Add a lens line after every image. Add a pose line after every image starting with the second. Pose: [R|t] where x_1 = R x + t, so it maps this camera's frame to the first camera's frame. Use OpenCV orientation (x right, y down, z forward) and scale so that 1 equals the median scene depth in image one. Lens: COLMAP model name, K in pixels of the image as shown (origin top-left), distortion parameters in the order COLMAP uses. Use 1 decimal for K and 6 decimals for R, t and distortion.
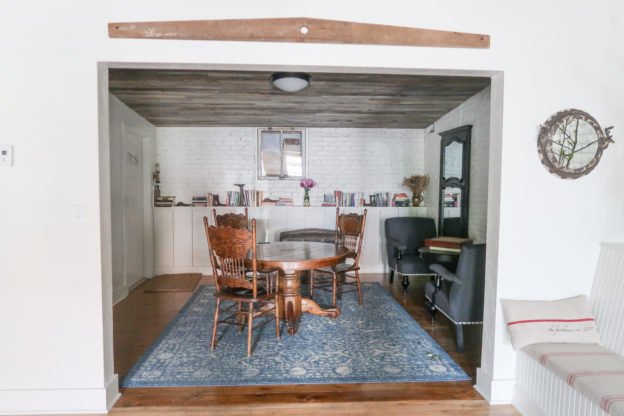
lens RADIAL K [[422.9, 0, 310.8], [0, 422.9, 207.7], [0, 0, 1]] dist [-0.032192, -0.002614]
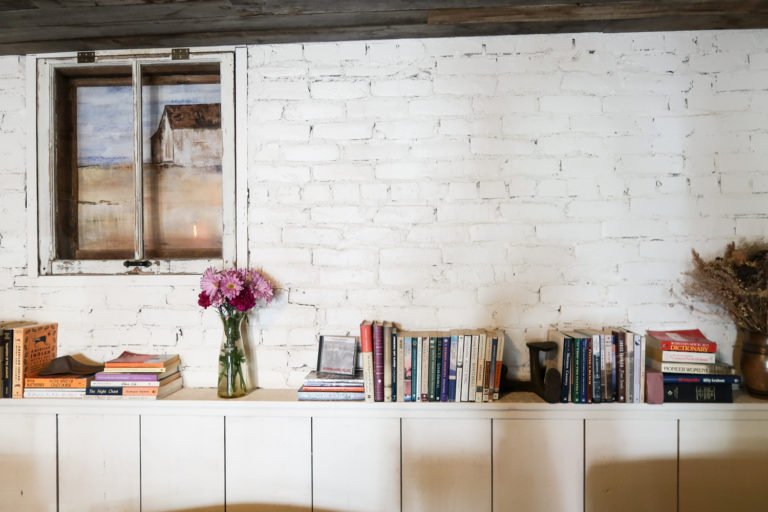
lens RADIAL K [[520.5, 0, 385.5], [0, 520.5, 256.3], [0, 0, 1]] dist [-0.032192, -0.002614]
pose [[0.991370, -0.016833, -0.130008, 0.103155], [0.008010, 0.997647, -0.068096, -0.055244], [0.130848, 0.066467, 0.989172, 0.736042]]
